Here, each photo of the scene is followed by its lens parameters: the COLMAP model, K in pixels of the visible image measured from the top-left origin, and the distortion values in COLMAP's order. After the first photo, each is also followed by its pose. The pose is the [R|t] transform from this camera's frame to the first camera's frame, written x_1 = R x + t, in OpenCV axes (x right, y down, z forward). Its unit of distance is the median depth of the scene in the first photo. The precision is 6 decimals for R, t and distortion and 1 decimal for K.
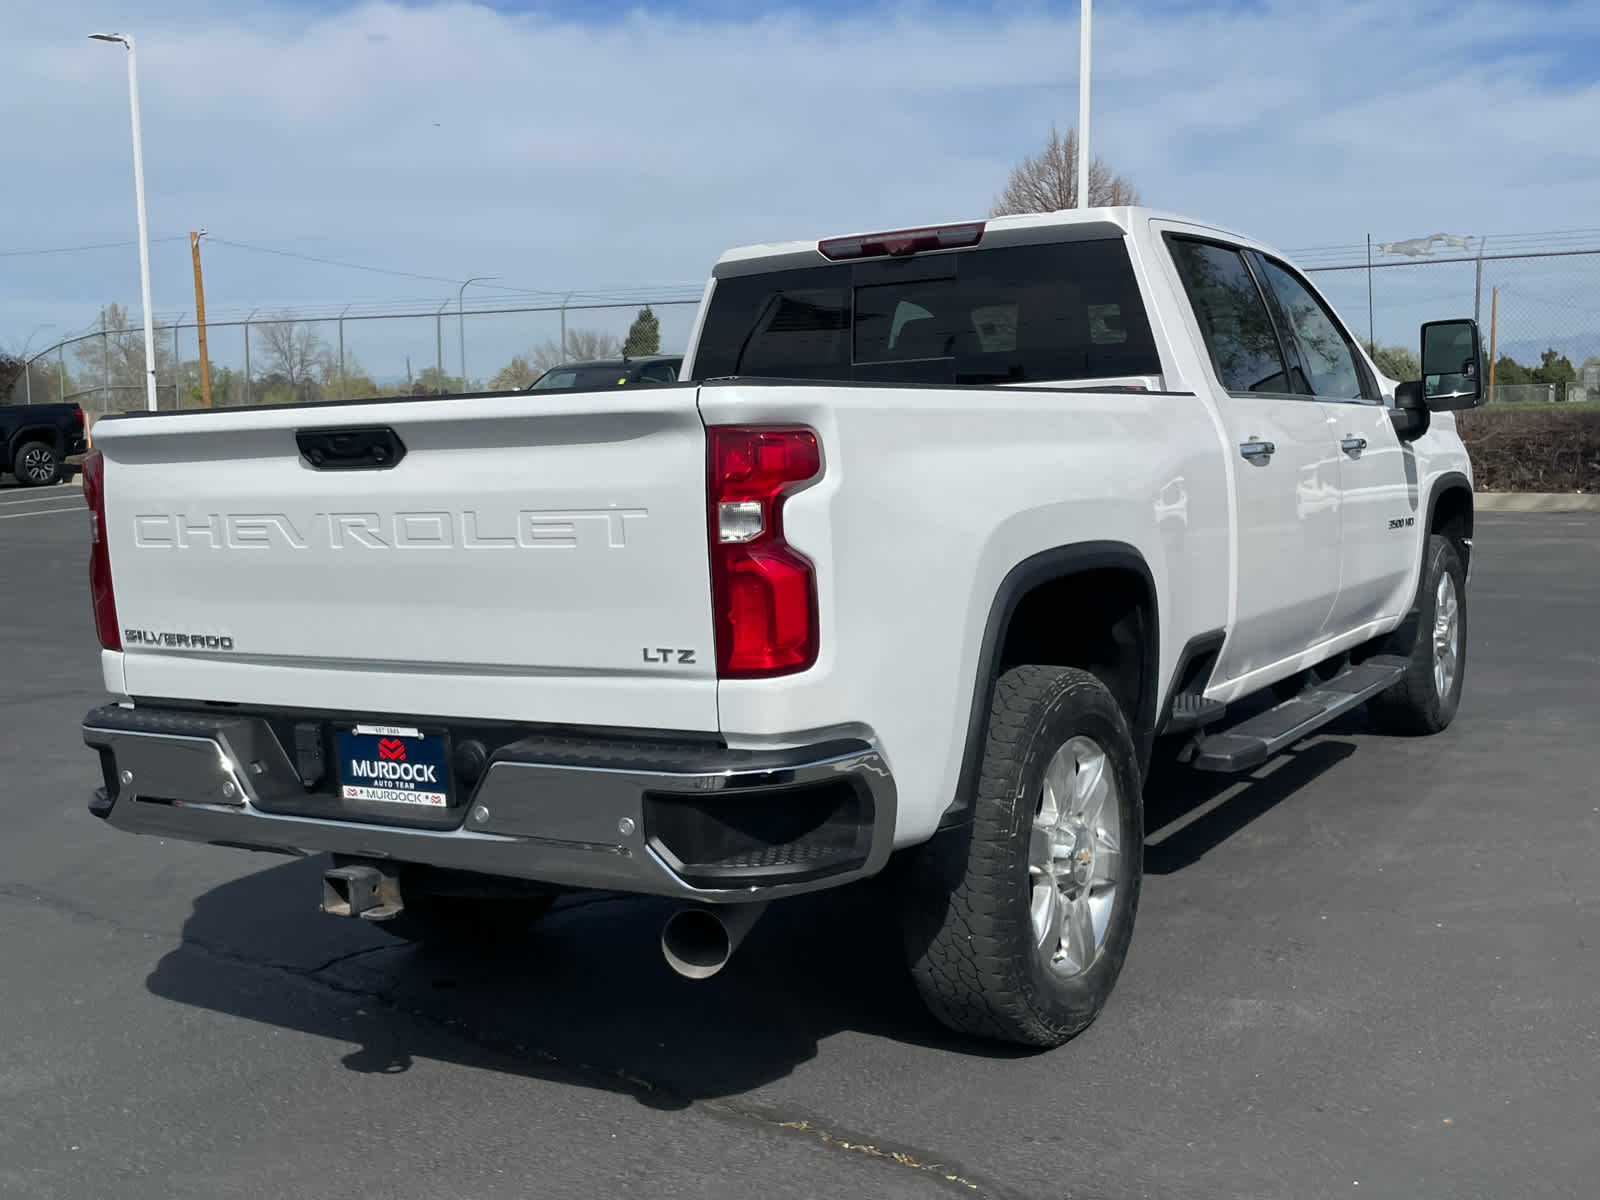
lens RADIAL K [[1685.7, 0, 807.4], [0, 1685.7, 596.6], [0, 0, 1]] dist [0.117011, -0.245829]
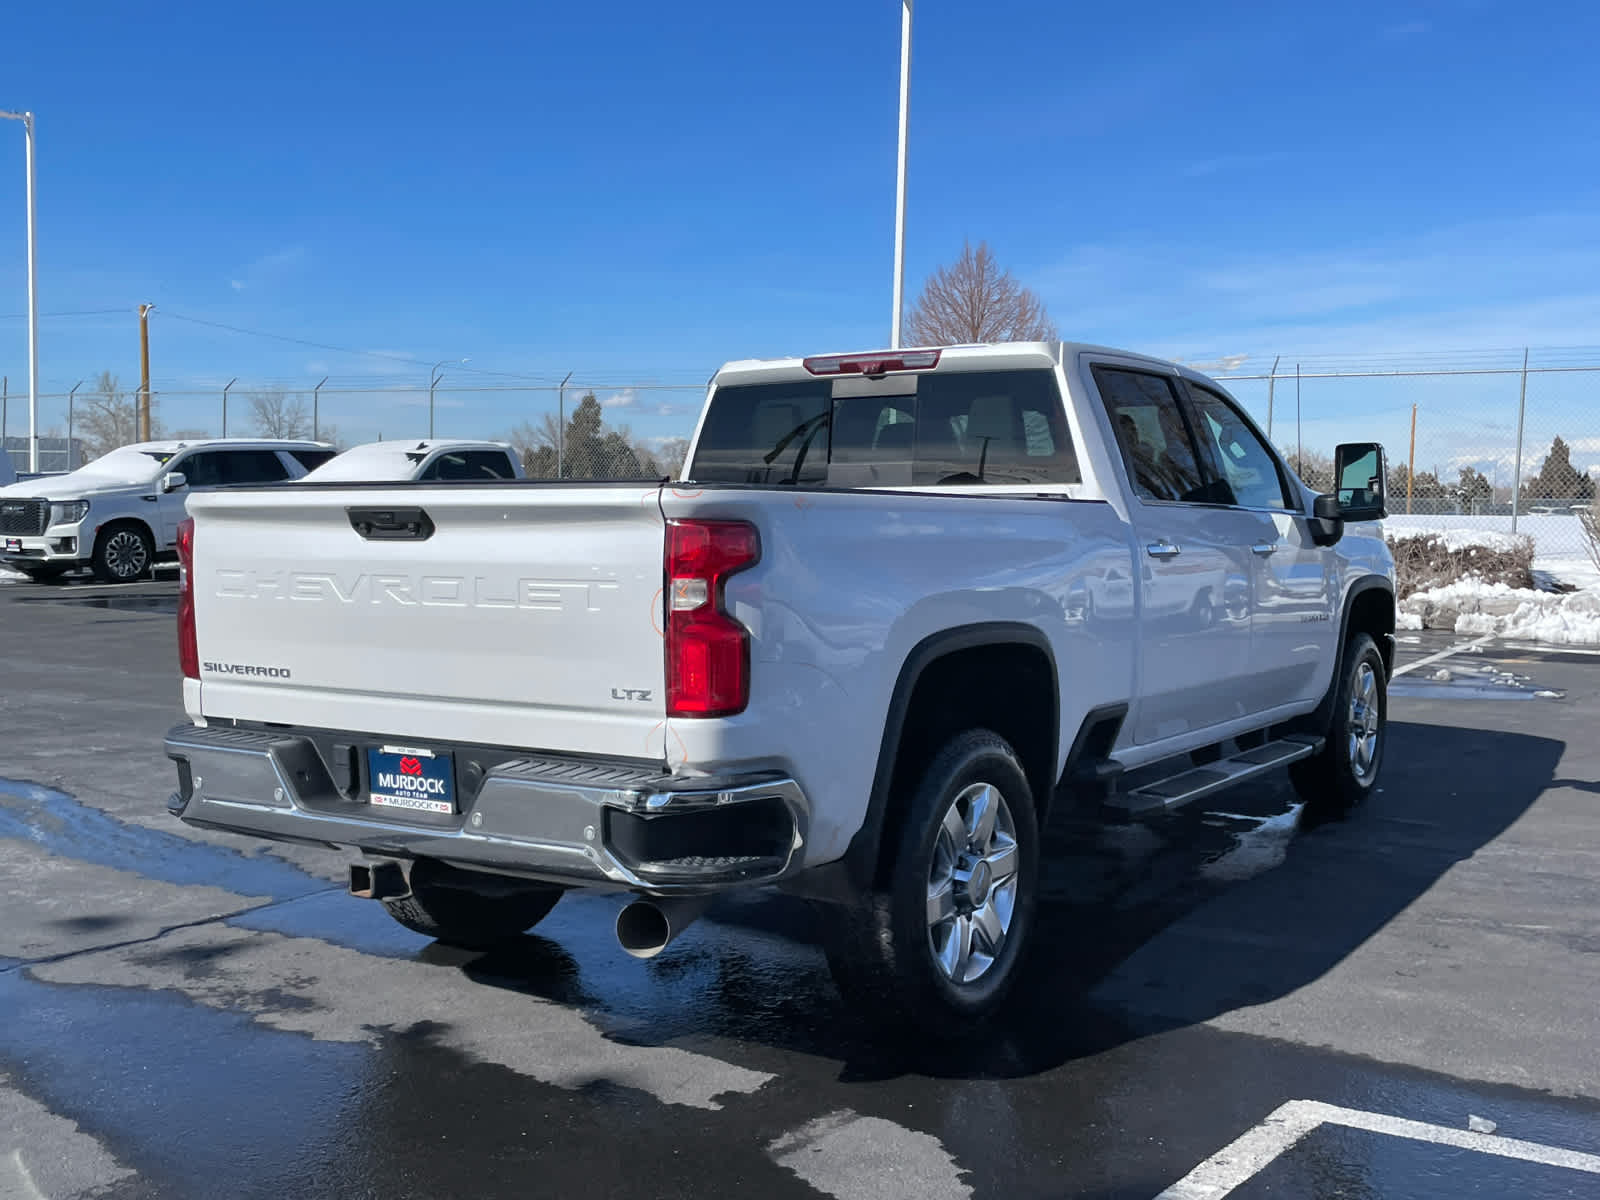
lens RADIAL K [[1602.4, 0, 807.1], [0, 1602.4, 605.5], [0, 0, 1]] dist [0.080955, -0.010883]
pose [[0.998857, 0.040545, -0.025318, 0.069443], [-0.041447, 0.998486, -0.036162, 0.003424], [0.023813, 0.037170, 0.999025, -0.174806]]
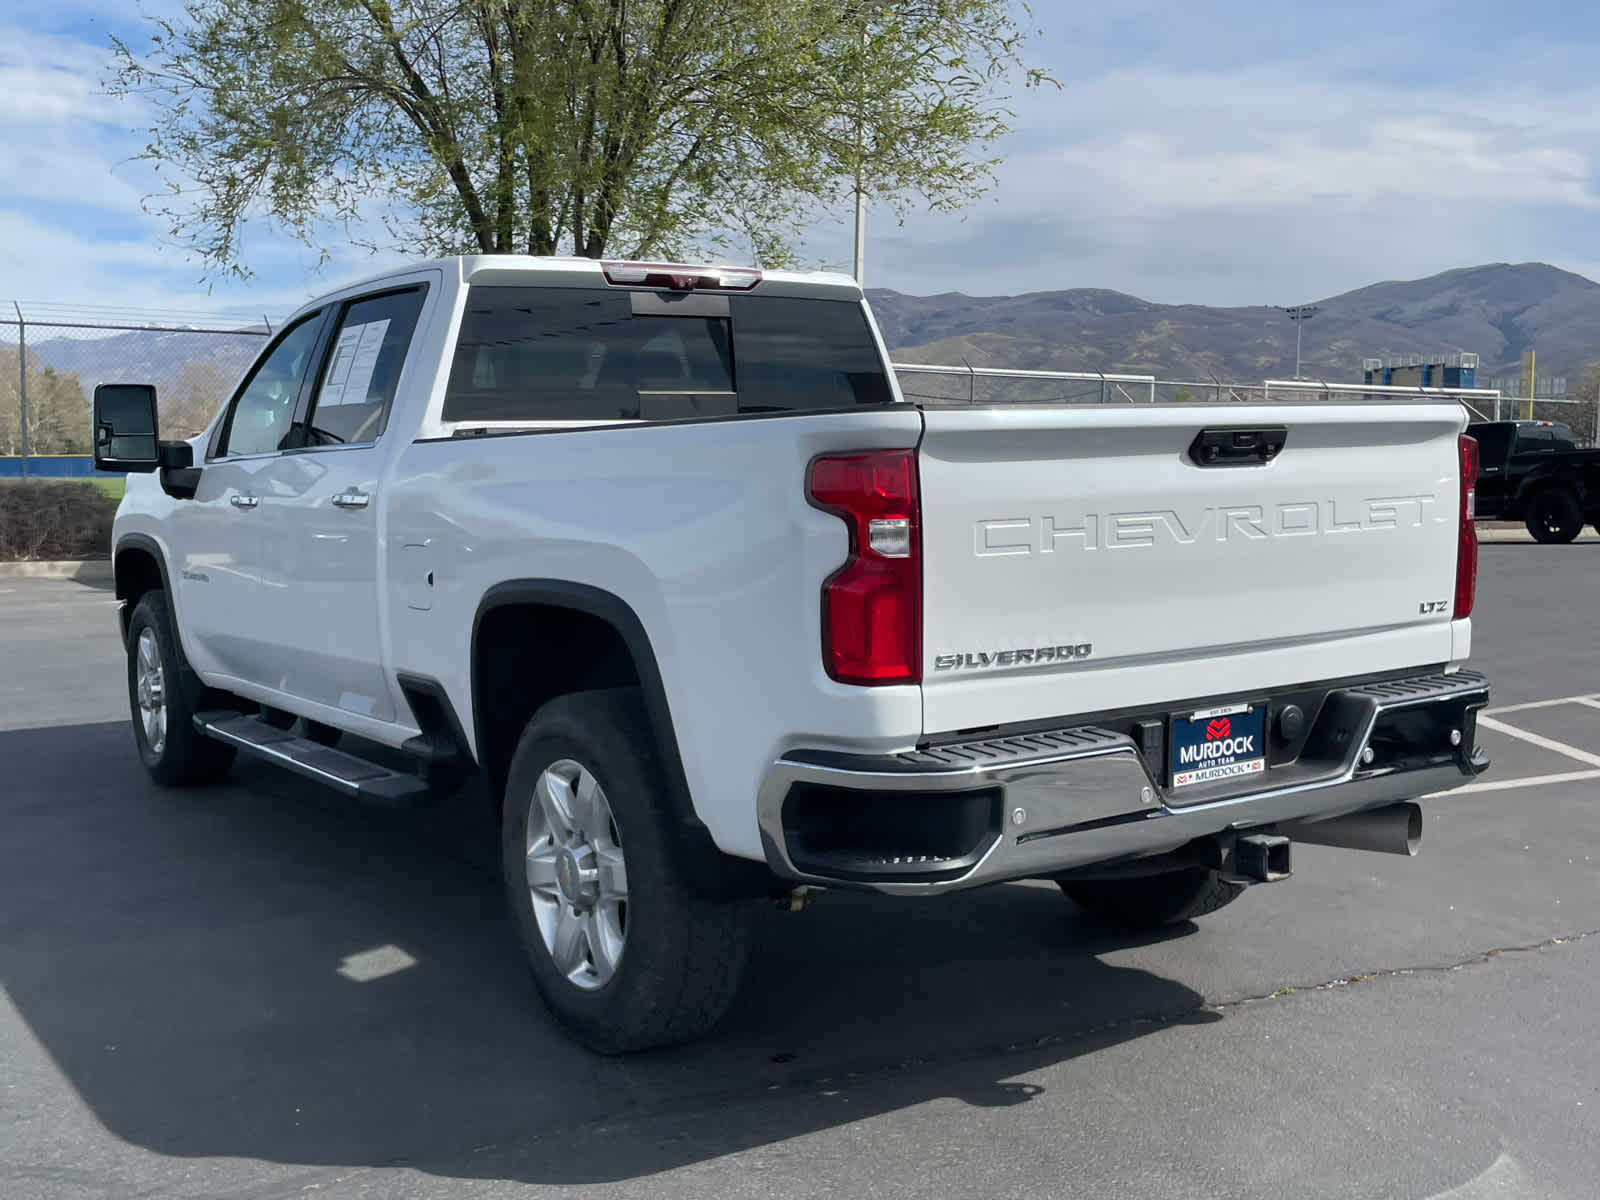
lens RADIAL K [[1711.1, 0, 802.1], [0, 1711.1, 615.5], [0, 0, 1]] dist [0.152440, -0.350456]
pose [[0.418382, -0.055711, 0.906561, -1.324296], [0.091639, 0.995613, 0.018892, -0.025542], [-0.903636, 0.075172, 0.421652, 0.765881]]
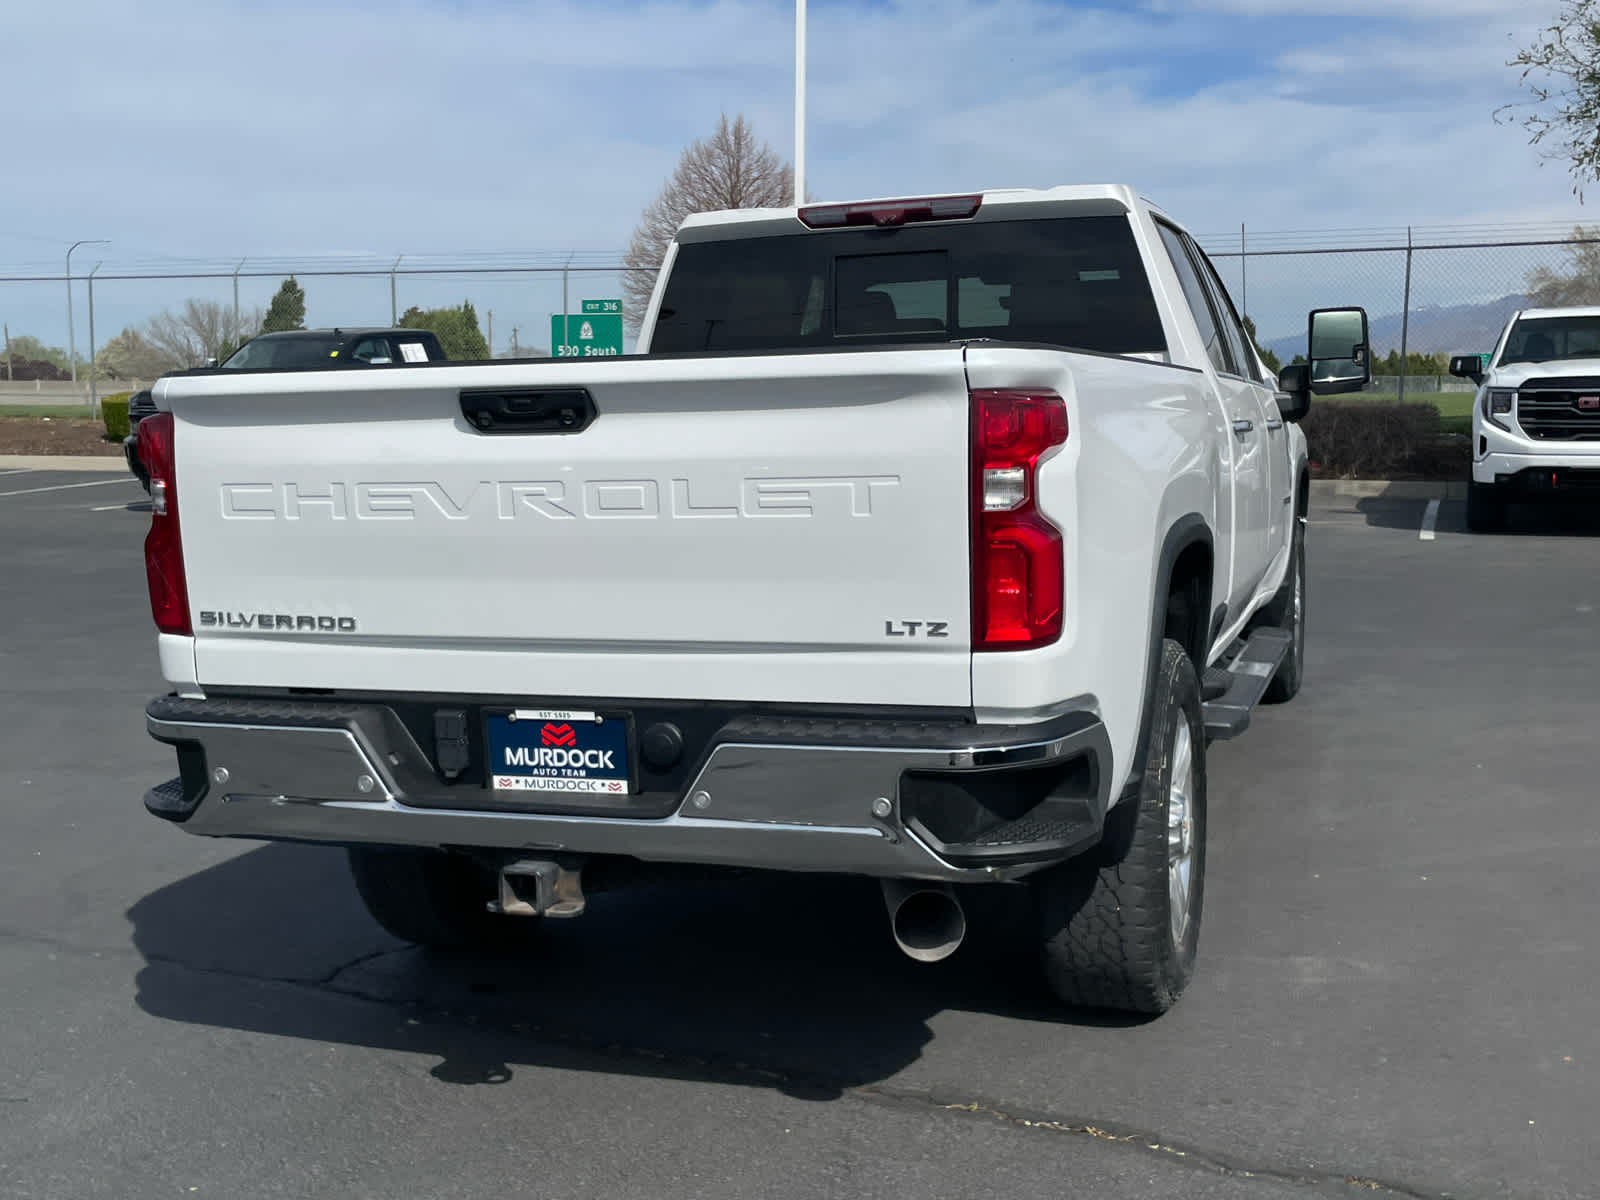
lens RADIAL K [[1686.0, 0, 804.5], [0, 1686.0, 612.3], [0, 0, 1]] dist [0.132114, -0.283936]
pose [[0.978549, -0.011719, 0.205679, -0.300022], [0.007917, 0.999782, 0.019297, 0.005645], [-0.205860, -0.017254, 0.978429, 0.062093]]
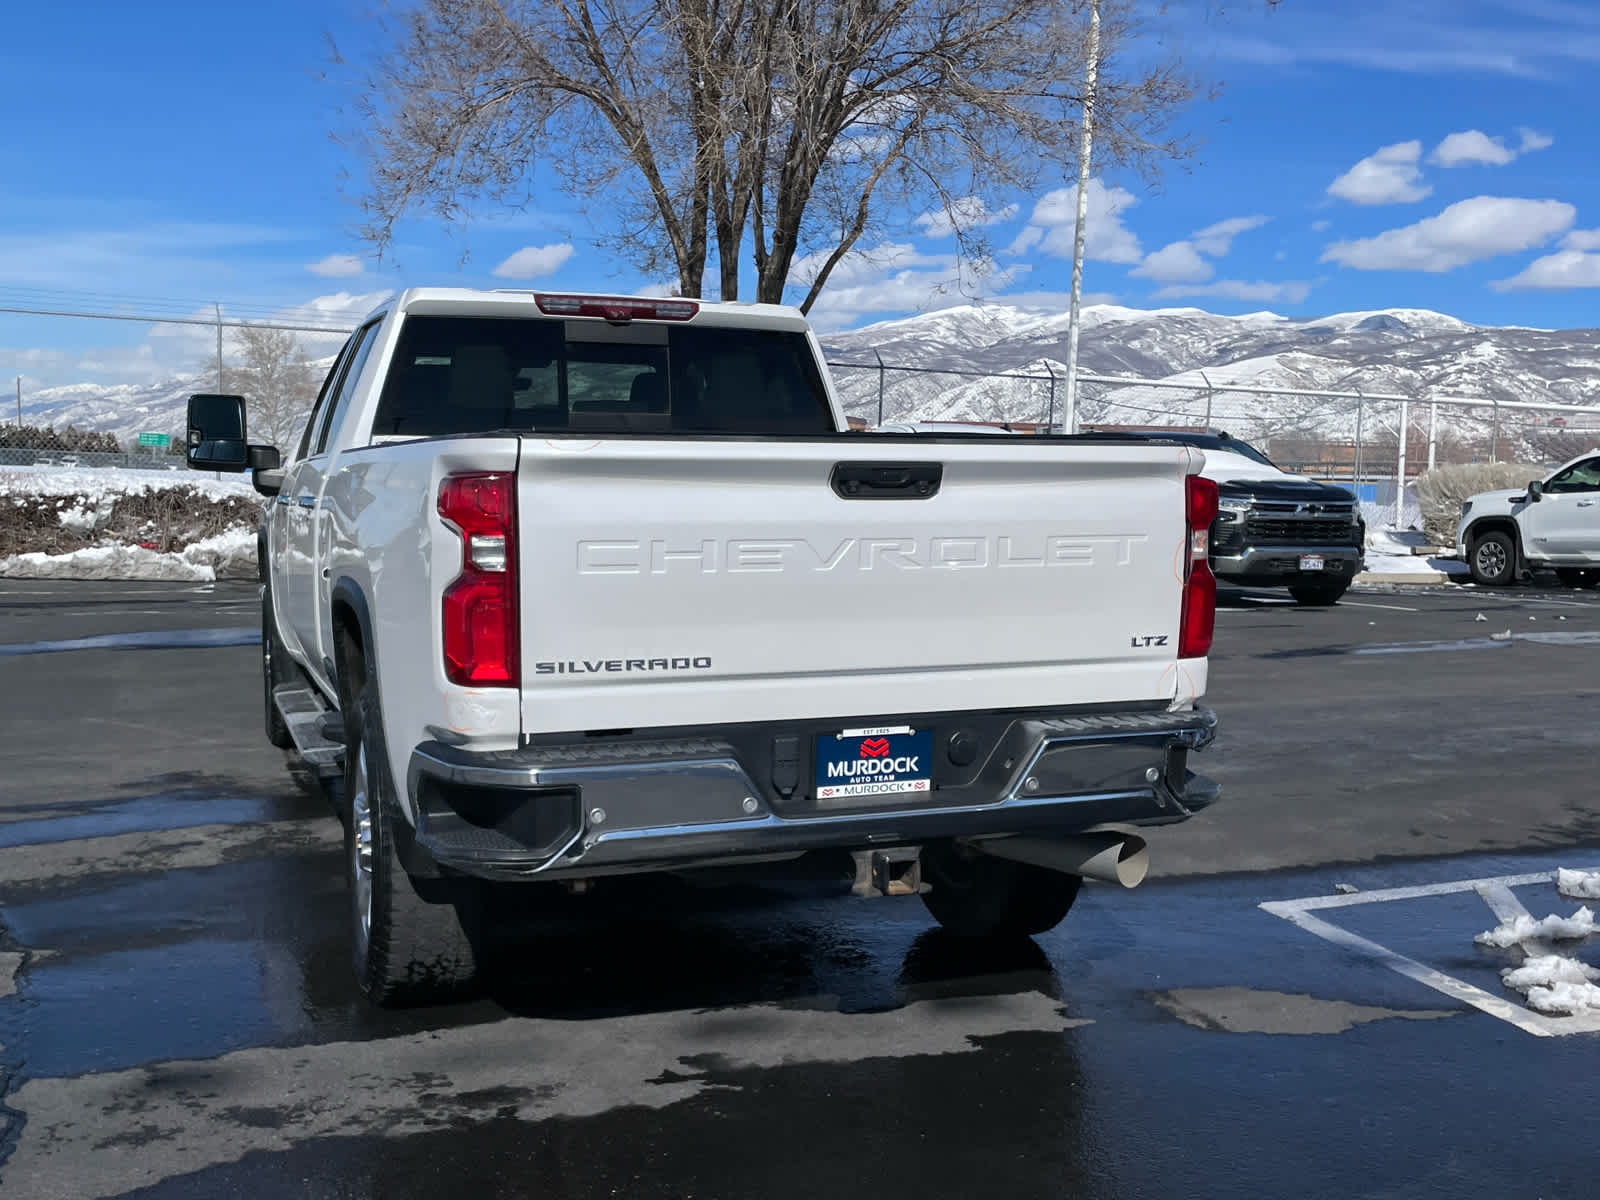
lens RADIAL K [[1634.8, 0, 801.6], [0, 1634.8, 622.9], [0, 0, 1]] dist [0.120991, -0.007828]
pose [[0.609173, -0.030029, 0.792469, -1.124601], [0.043006, 0.999063, 0.004798, -0.000252], [-0.791871, 0.031157, 0.609893, 0.367909]]
